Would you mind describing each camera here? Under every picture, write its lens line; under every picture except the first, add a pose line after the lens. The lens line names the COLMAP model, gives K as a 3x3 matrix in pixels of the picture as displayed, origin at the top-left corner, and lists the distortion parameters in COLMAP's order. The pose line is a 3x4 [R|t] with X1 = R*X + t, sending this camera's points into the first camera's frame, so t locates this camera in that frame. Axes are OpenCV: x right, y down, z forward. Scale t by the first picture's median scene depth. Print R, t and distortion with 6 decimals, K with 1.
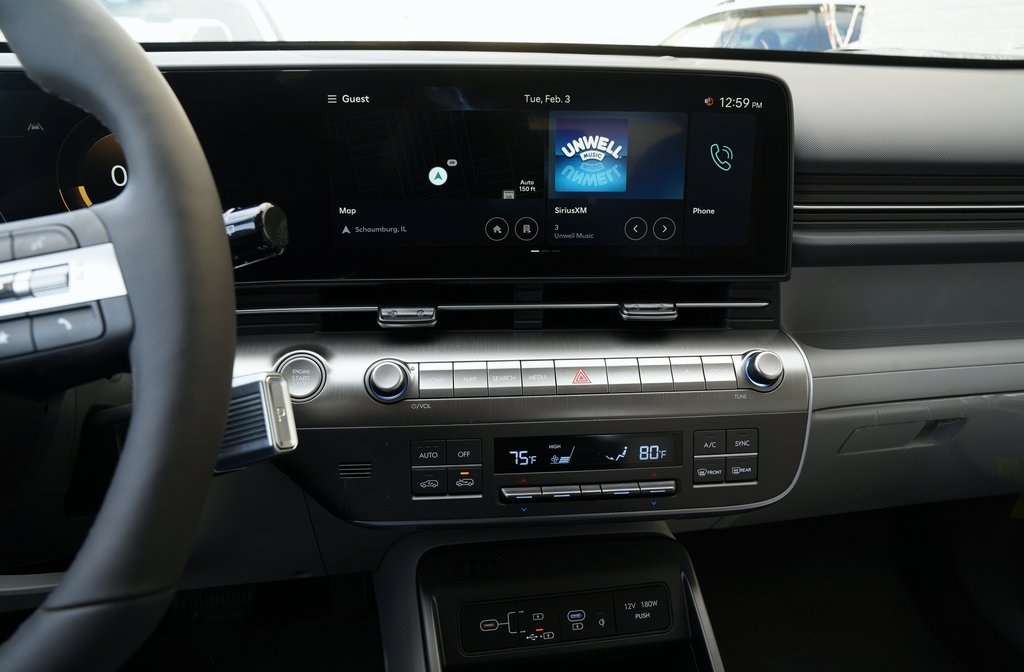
lens RADIAL K [[695.1, 0, 502.9], [0, 695.1, 341.5], [0, 0, 1]] dist [-0.111308, 0.019288]
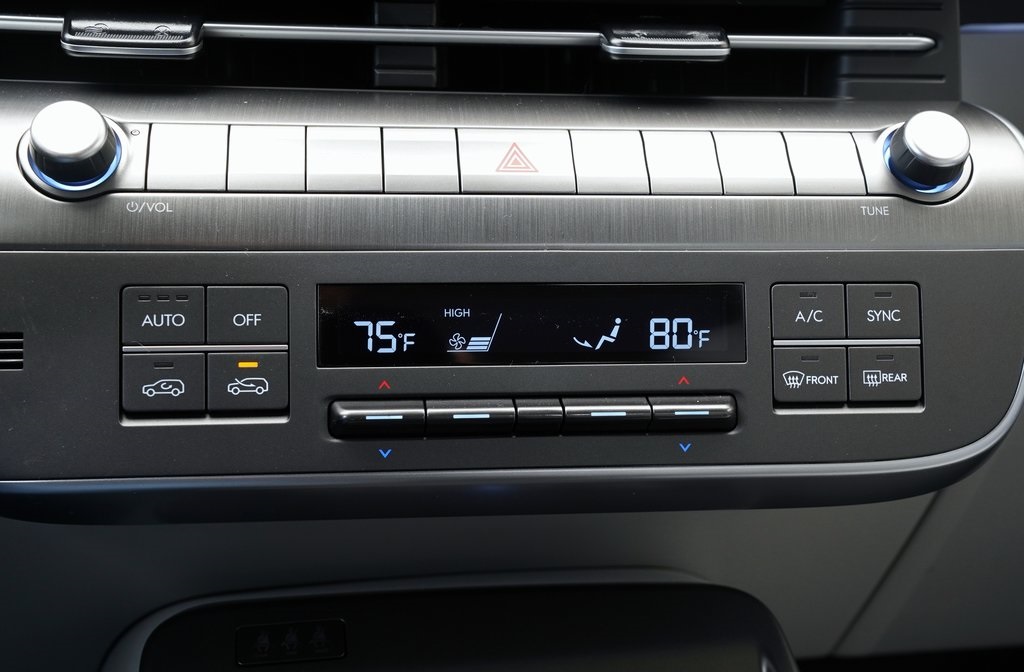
lens RADIAL K [[1299.8, 0, 505.4], [0, 1299.8, 331.3], [0, 0, 1]] dist [0.090225, 0.000000]
pose [[0.999134, 0.003084, 0.041497, 0.070456], [0.002178, 0.992007, -0.126166, 0.265578], [-0.041555, 0.126147, 0.991141, 0.172096]]
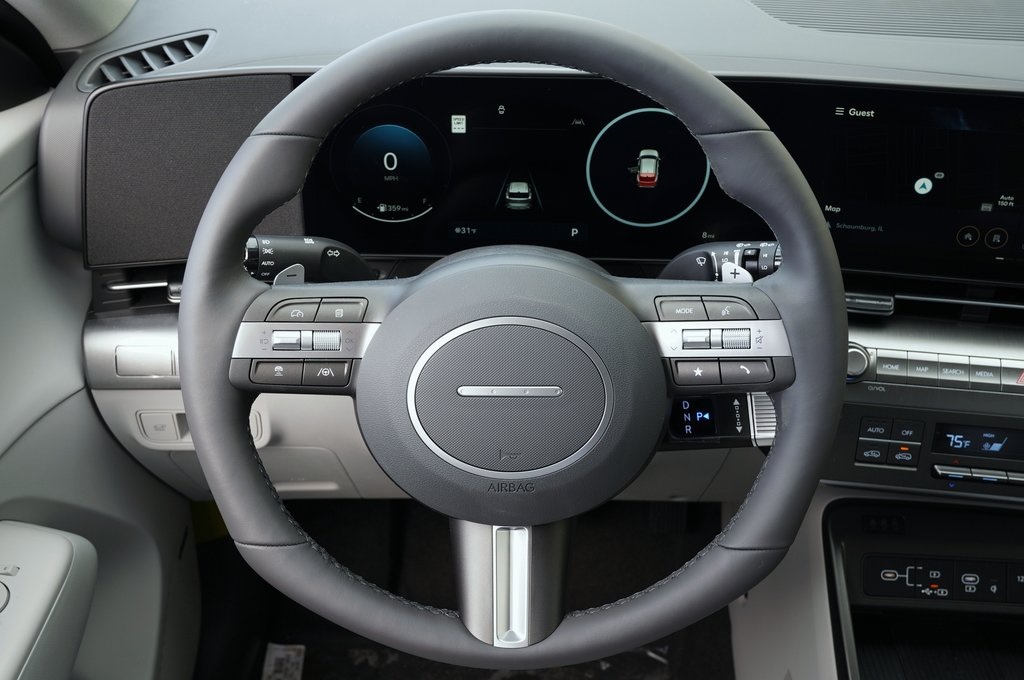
lens RADIAL K [[1002.4, 0, 513.4], [0, 1002.4, 347.4], [0, 0, 1]] dist [-0.044331, 0.000000]
pose [[0.975285, 0.119376, -0.185927, -0.389993], [-0.077809, 0.973140, 0.216665, -0.272110], [0.206798, -0.196843, 0.958377, -0.662744]]
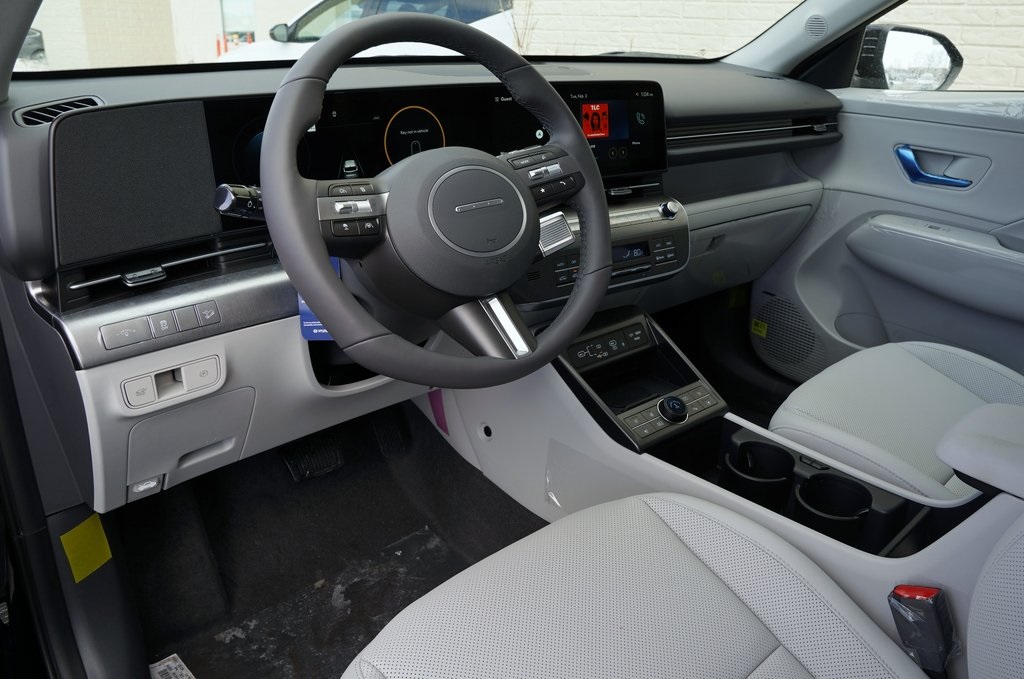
lens RADIAL K [[728.2, 0, 520.1], [0, 728.2, 316.0], [0, 0, 1]] dist [-0.124756, 0.081574]
pose [[0.862010, -0.180513, 0.473660, -1.250218], [0.181756, 0.982376, 0.043609, 0.191947], [-0.473185, 0.048500, 0.879627, -0.858158]]
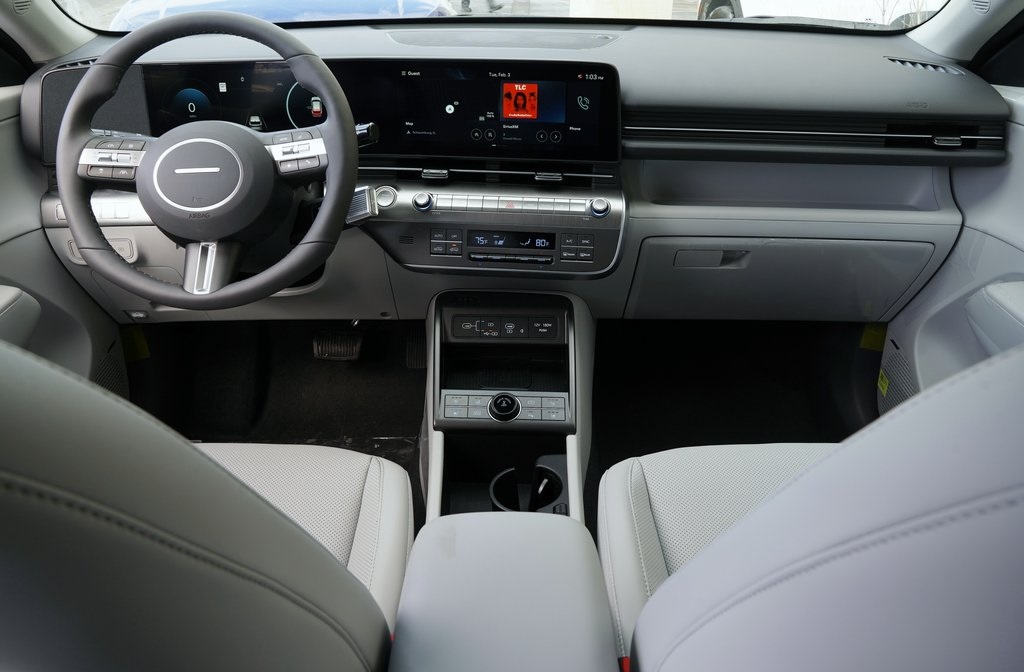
lens RADIAL K [[728.2, 0, 498.5], [0, 728.2, 312.8], [0, 0, 1]] dist [-0.124756, 0.081574]
pose [[0.982251, 0.077637, -0.170749, 0.483514], [-0.060133, 0.992609, 0.105407, 0.146757], [0.177670, -0.093268, 0.979660, -1.236533]]
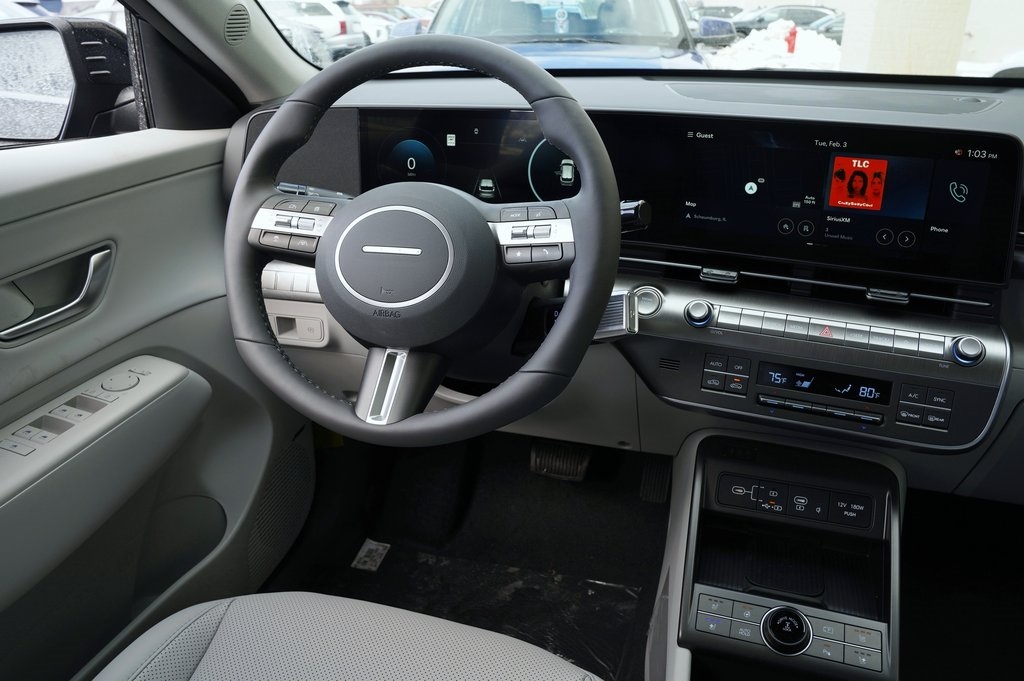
lens RADIAL K [[728.2, 0, 534.1], [0, 728.2, 326.6], [0, 0, 1]] dist [-0.124756, 0.081574]
pose [[0.887332, 0.164277, -0.430877, 0.212098], [-0.152812, 0.986348, 0.061361, 0.041139], [0.435075, 0.011395, 0.900322, -0.638275]]
